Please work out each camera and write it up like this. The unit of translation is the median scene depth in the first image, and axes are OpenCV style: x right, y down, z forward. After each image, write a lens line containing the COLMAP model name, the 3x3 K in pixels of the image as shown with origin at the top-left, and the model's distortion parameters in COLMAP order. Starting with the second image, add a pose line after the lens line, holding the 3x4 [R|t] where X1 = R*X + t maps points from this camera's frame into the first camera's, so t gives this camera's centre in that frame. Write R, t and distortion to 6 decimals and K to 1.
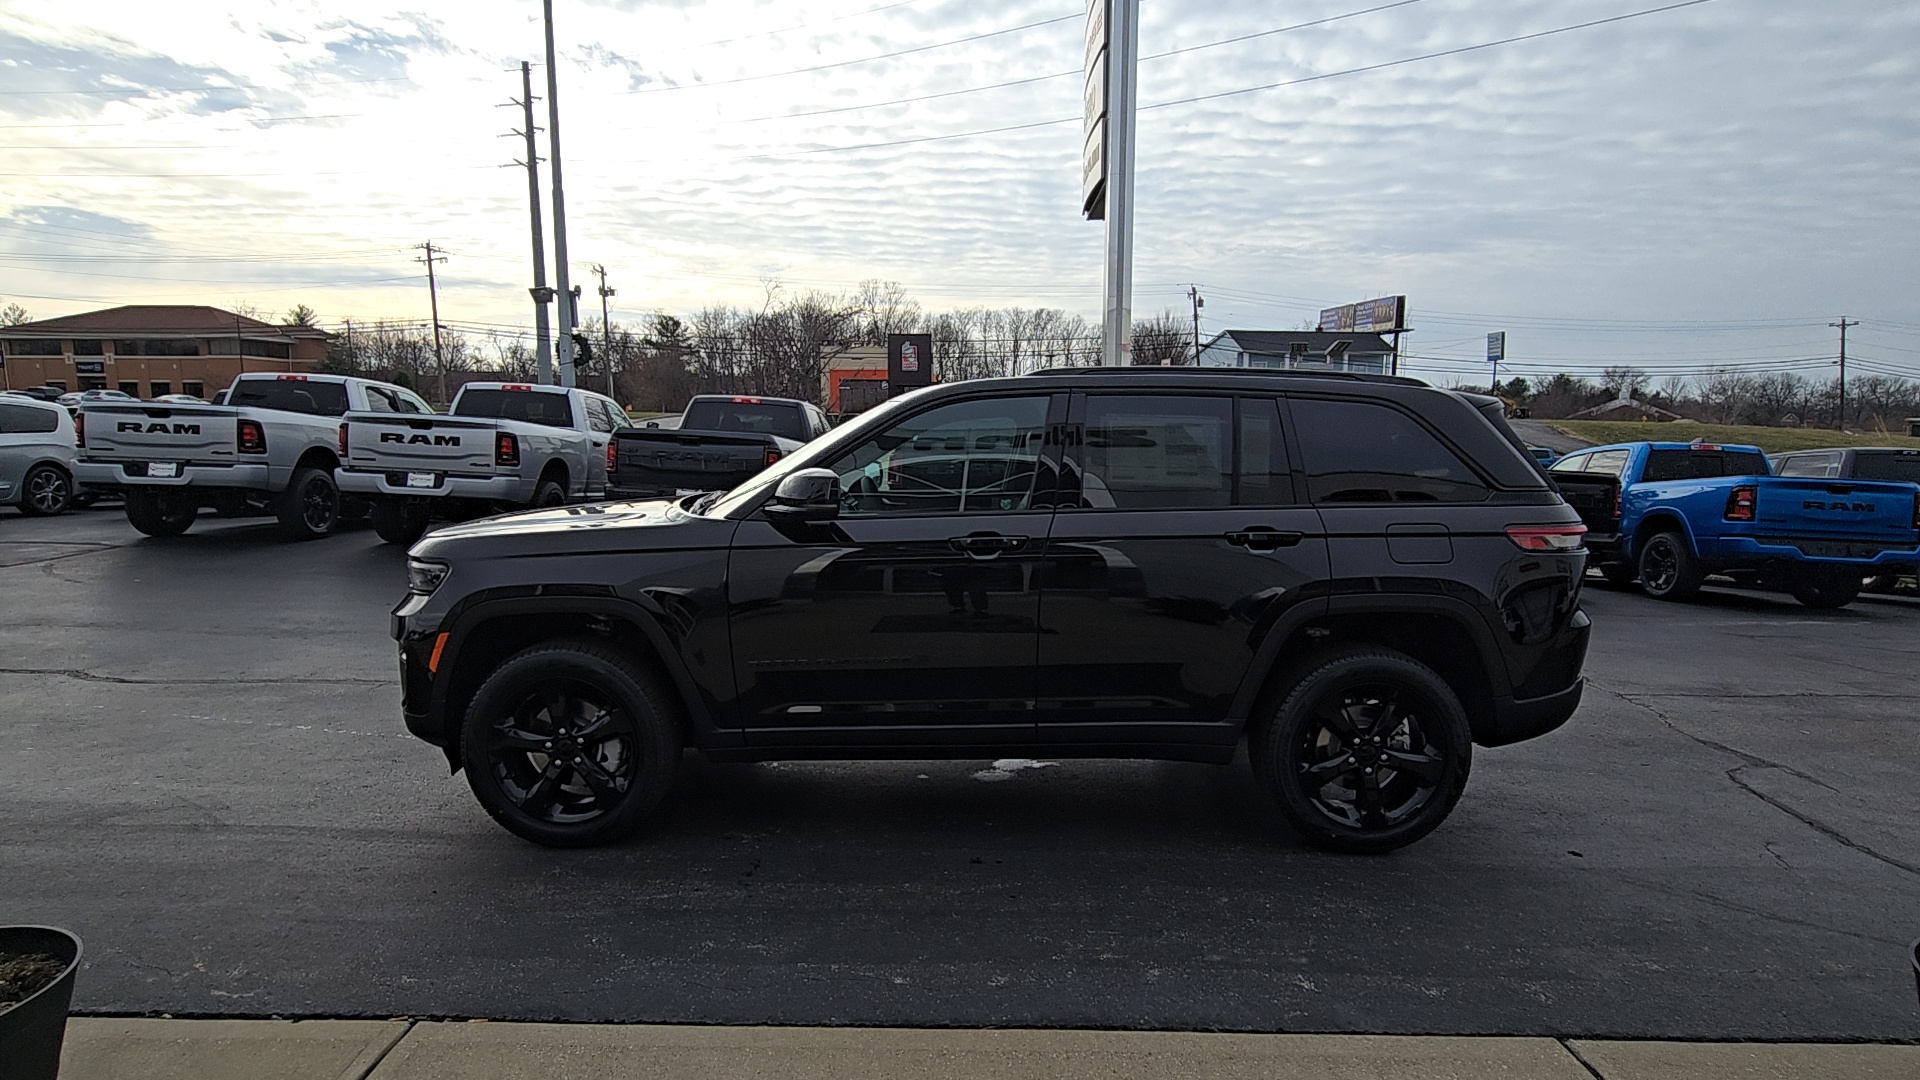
lens RADIAL K [[963.4, 0, 958.8], [0, 963.4, 545.5], [0, 0, 1]] dist [0.000937, -0.000239]
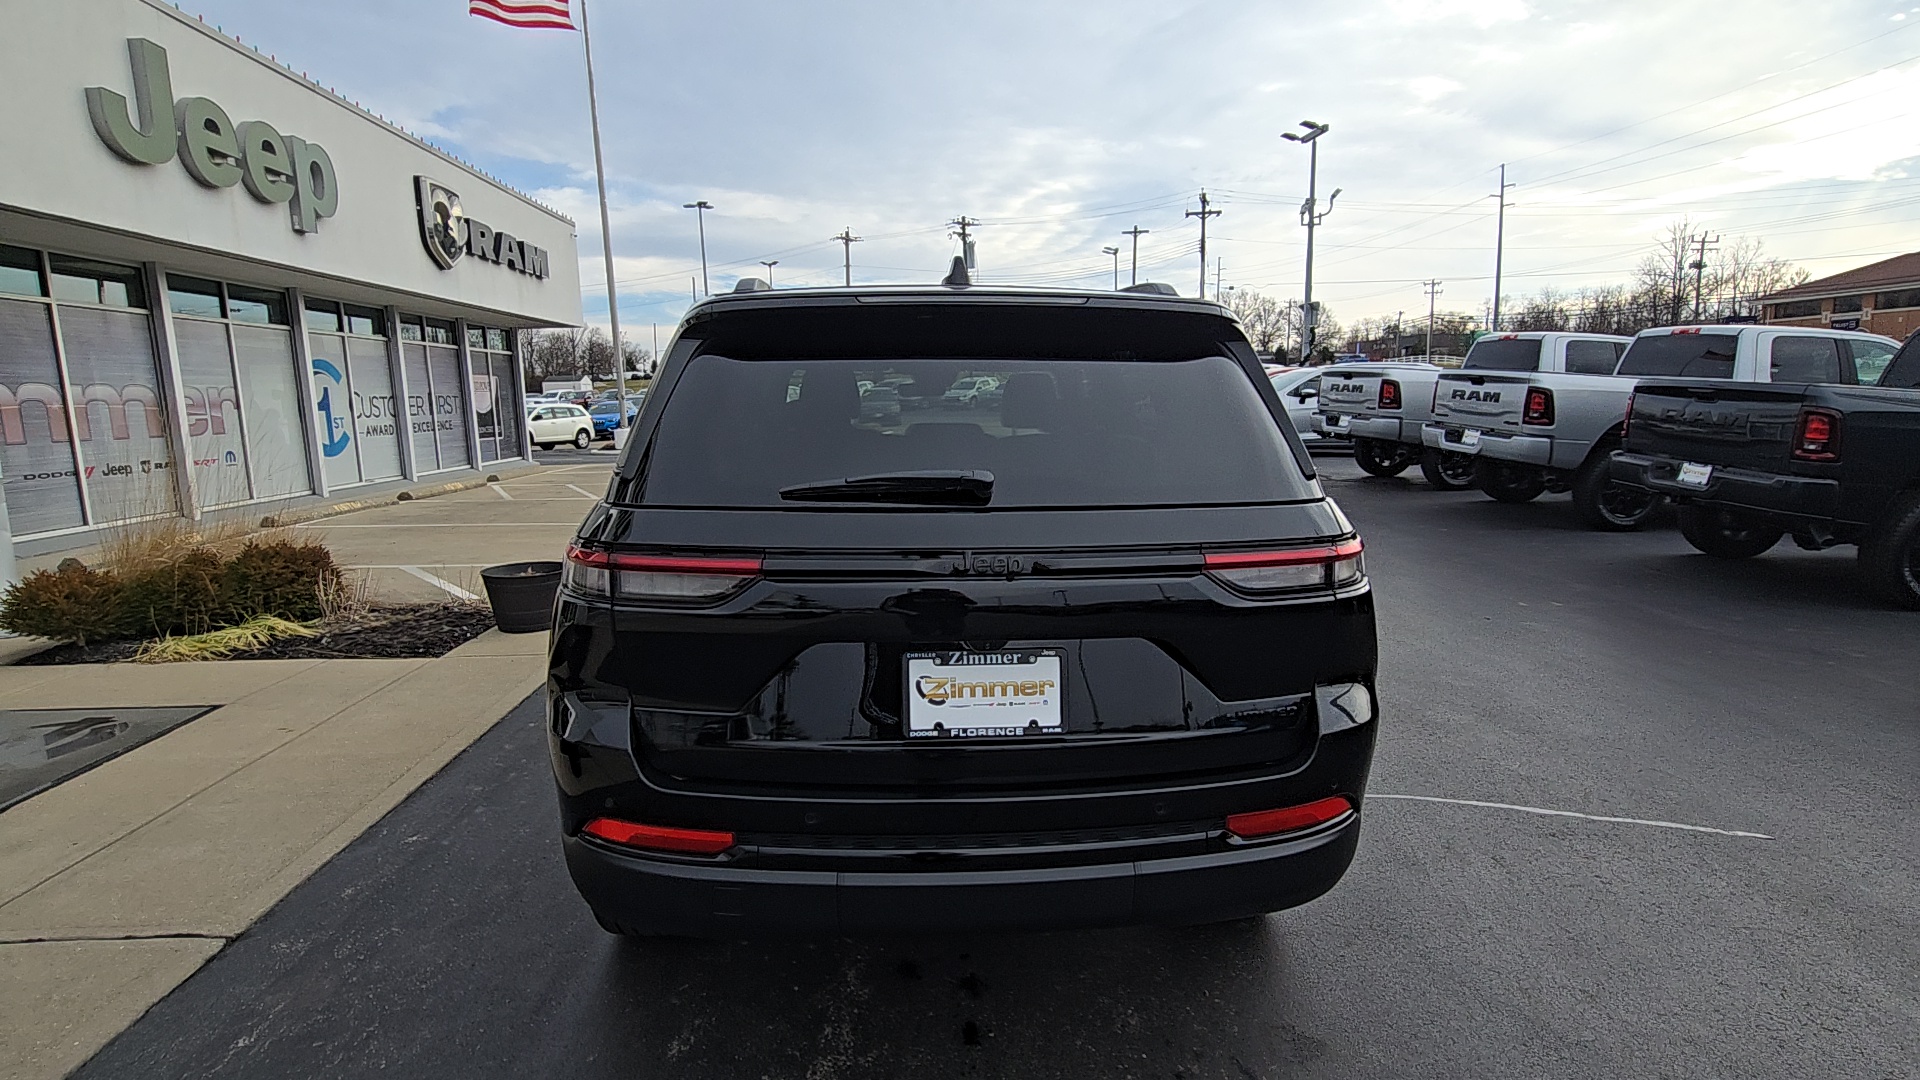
lens RADIAL K [[963.4, 0, 958.8], [0, 963.4, 545.5], [0, 0, 1]] dist [0.000937, -0.000239]
pose [[0.079421, 0.145640, -0.986145, 0.547723], [-0.104199, 0.985063, 0.137089, -0.056762], [0.991380, 0.091867, 0.093410, 0.572257]]
